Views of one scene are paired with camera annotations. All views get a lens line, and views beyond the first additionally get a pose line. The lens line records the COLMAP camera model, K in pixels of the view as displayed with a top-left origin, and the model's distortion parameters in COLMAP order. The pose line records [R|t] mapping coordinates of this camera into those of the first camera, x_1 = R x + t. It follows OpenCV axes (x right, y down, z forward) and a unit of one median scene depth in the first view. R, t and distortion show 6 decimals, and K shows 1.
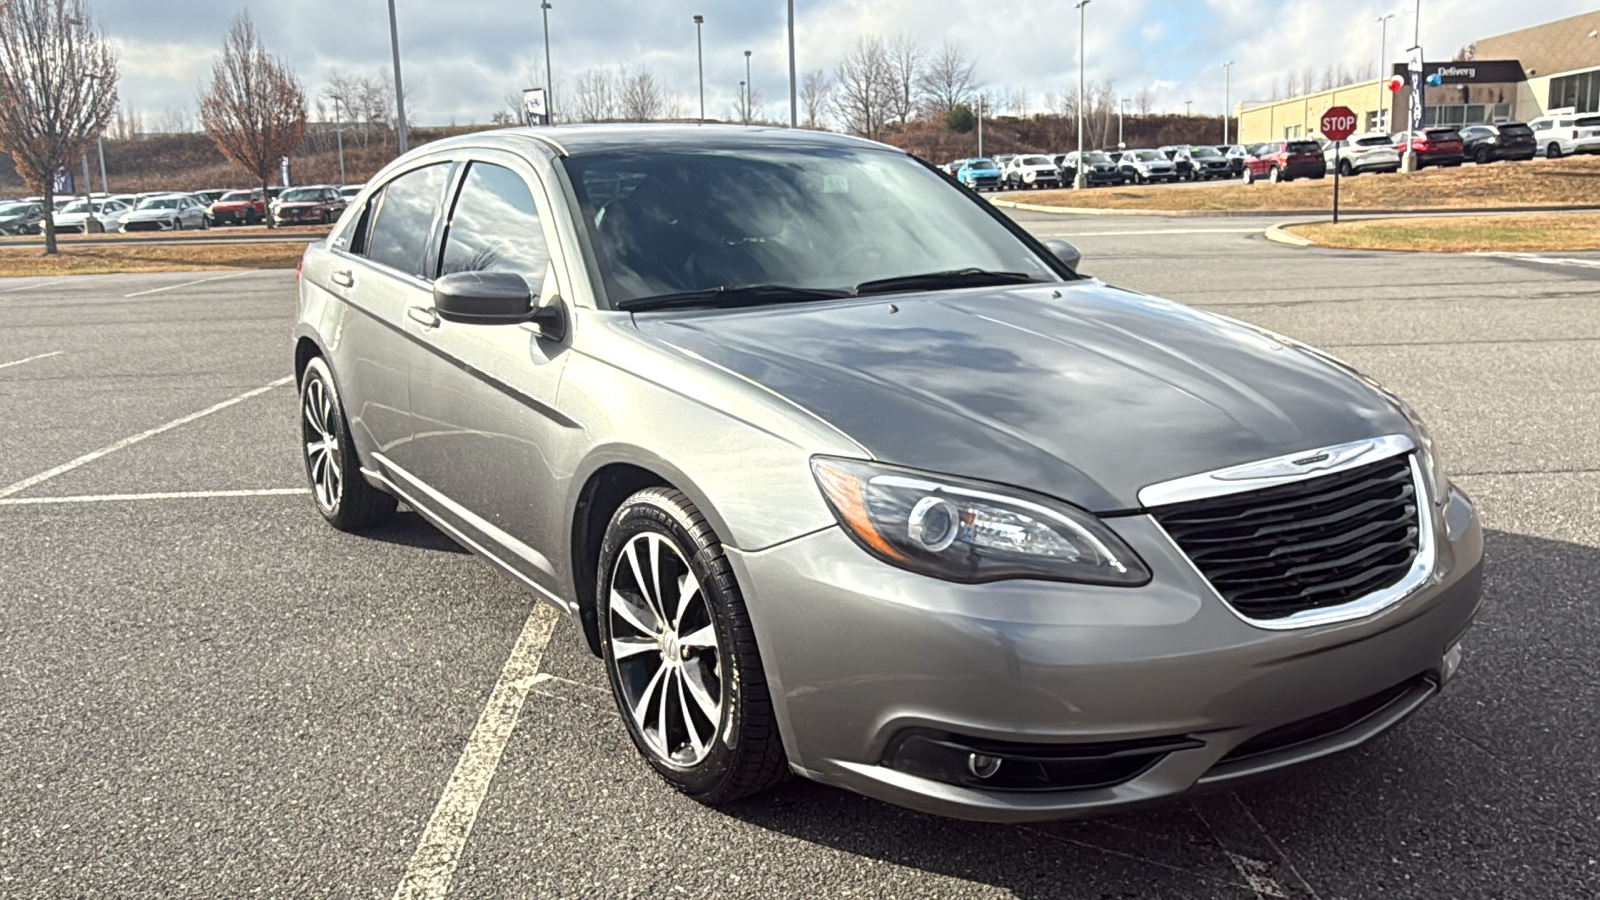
lens RADIAL K [[1295.1, 0, 802.5], [0, 1295.1, 448.6], [0, 0, 1]] dist [0.003818, -0.008447]
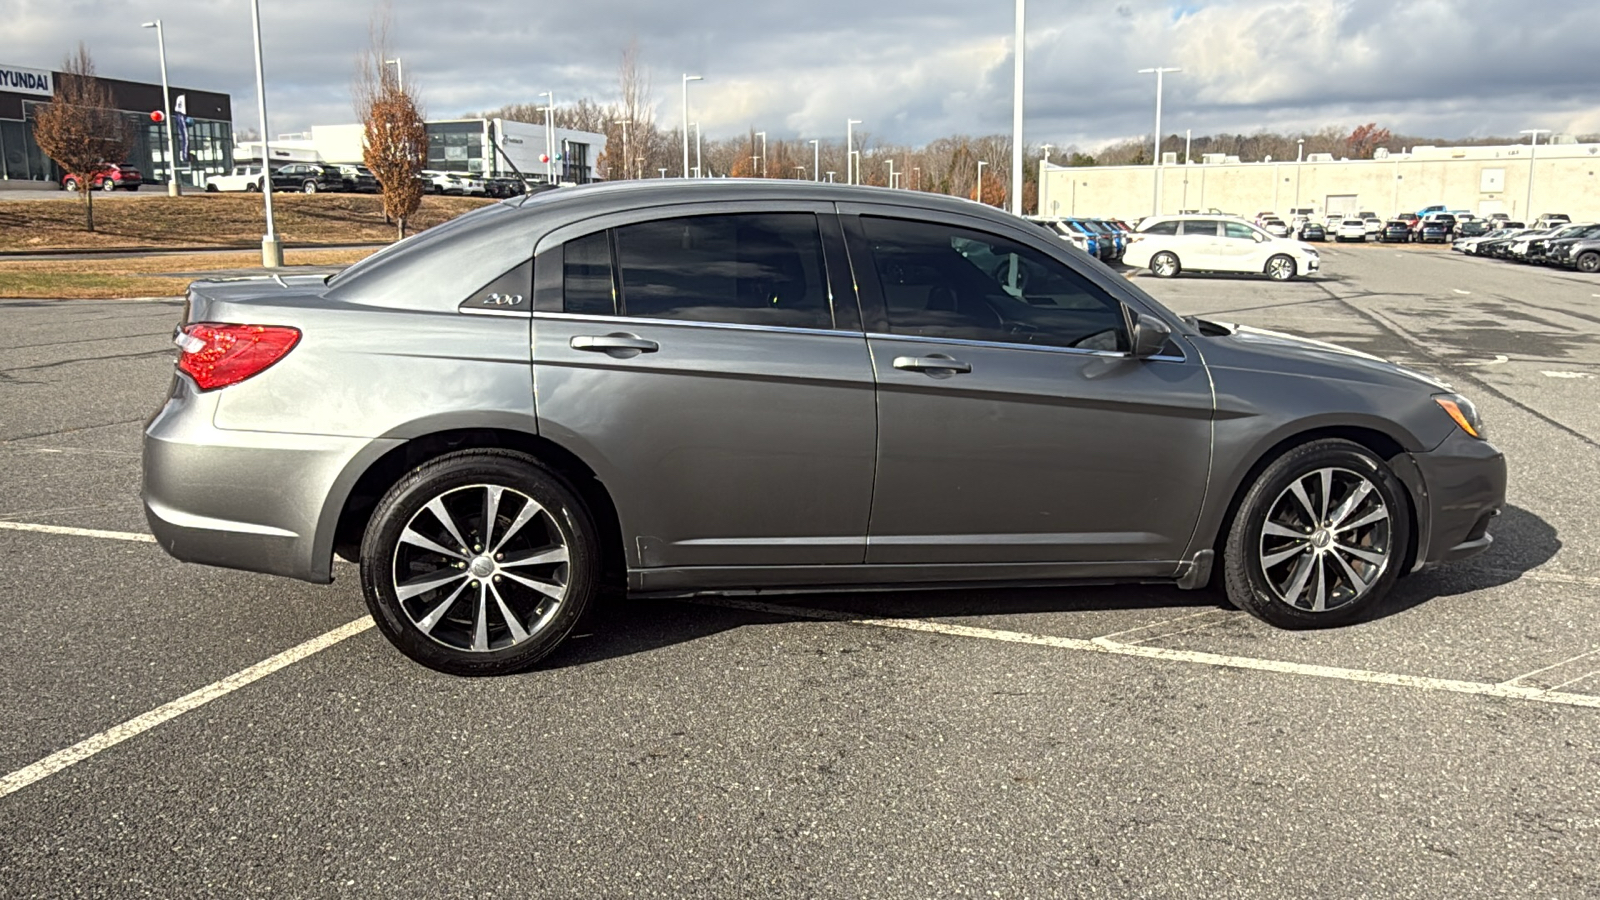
lens RADIAL K [[1295.1, 0, 801.9], [0, 1295.1, 452.1], [0, 0, 1]] dist [0.003818, -0.008447]
pose [[0.355192, -0.131093, 0.925556, -0.125670], [0.160104, 0.984019, 0.077932, -0.012576], [-0.920981, 0.120504, 0.370504, 0.068966]]
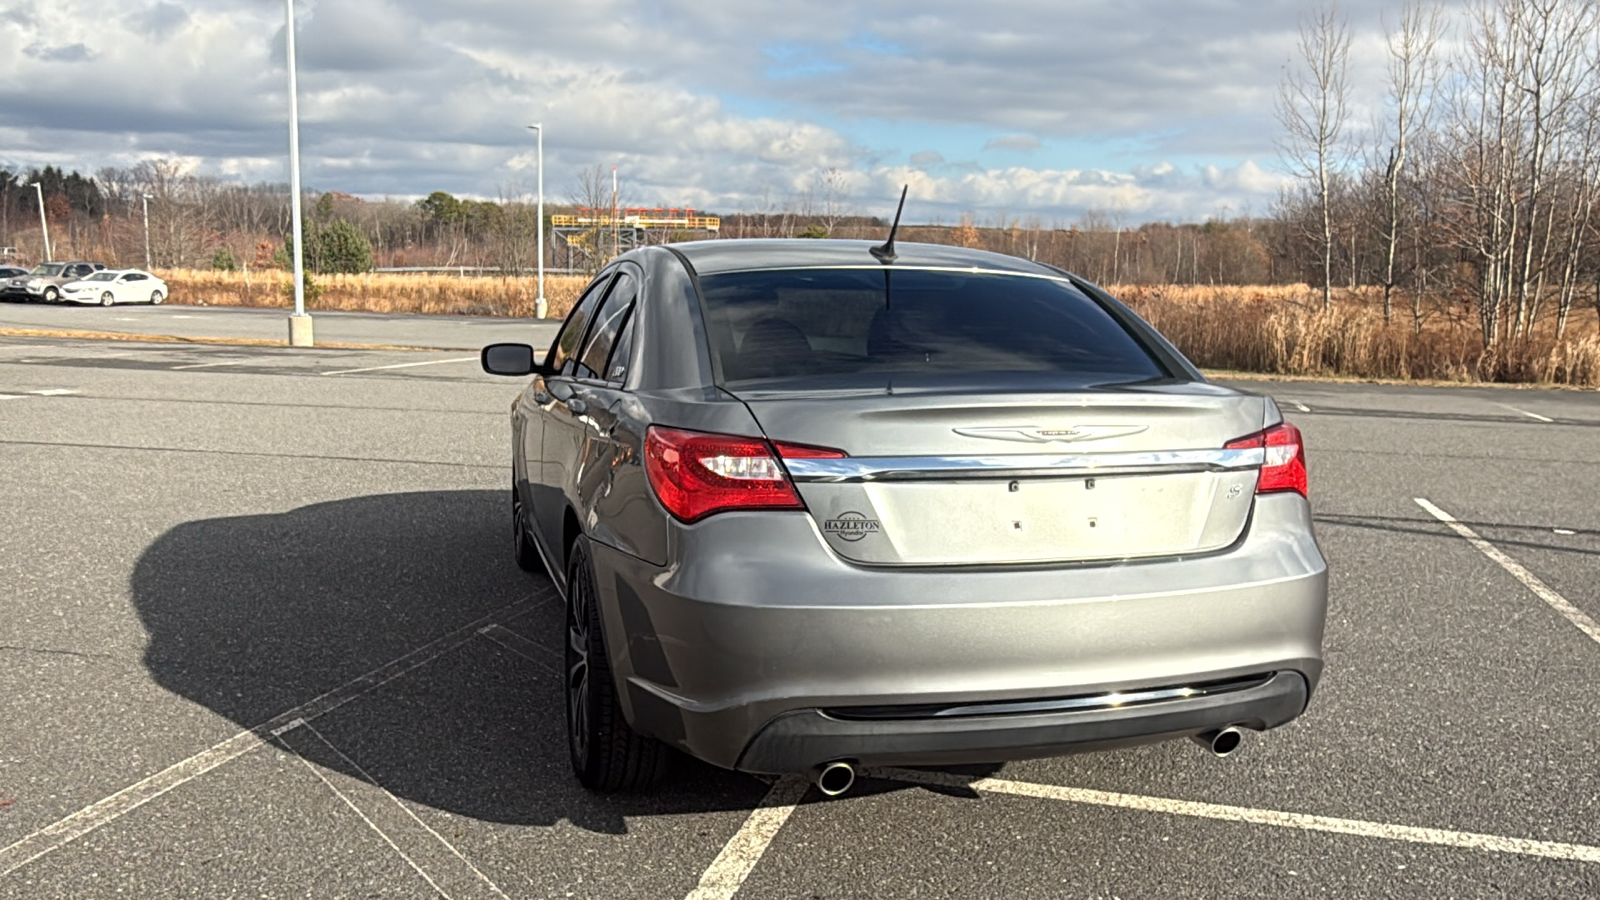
lens RADIAL K [[1295.1, 0, 805.4], [0, 1295.1, 455.4], [0, 0, 1]] dist [0.003818, -0.008447]
pose [[-0.952352, -0.034801, 0.303009, -0.049548], [0.063944, 0.948609, 0.309923, -0.045676], [-0.298222, 0.314531, -0.901184, 0.221771]]
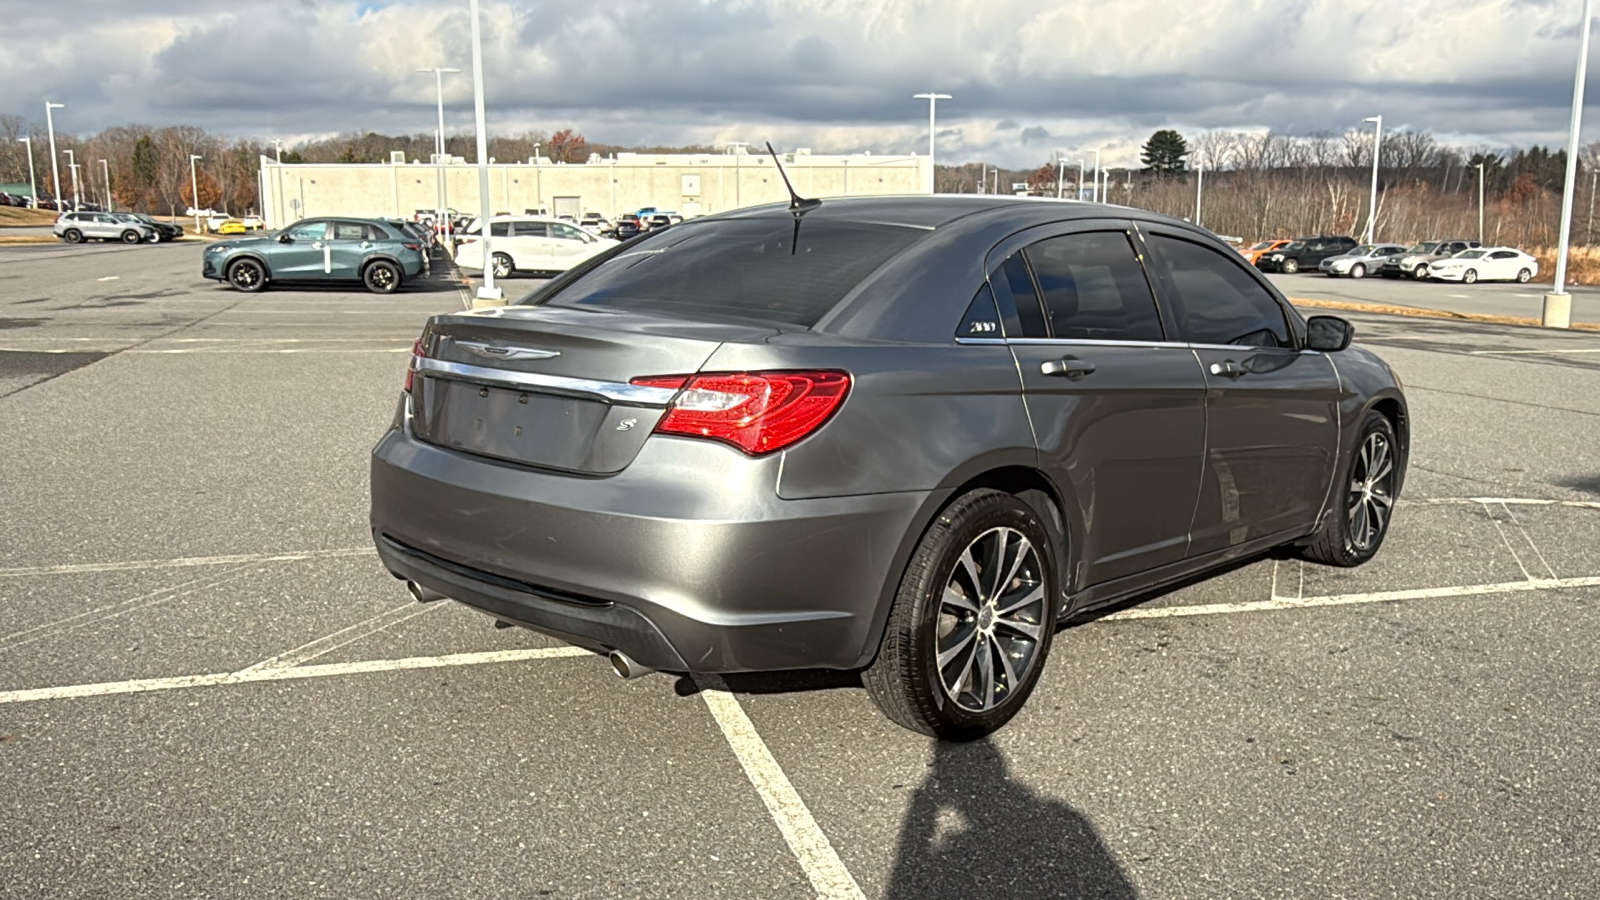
lens RADIAL K [[1295.1, 0, 802.0], [0, 1295.1, 459.2], [0, 0, 1]] dist [0.003818, -0.008447]
pose [[-0.224219, -0.143738, 0.963880, -0.127111], [0.185081, 0.964782, 0.186926, -0.029720], [-0.956803, 0.220308, -0.189719, 0.153498]]
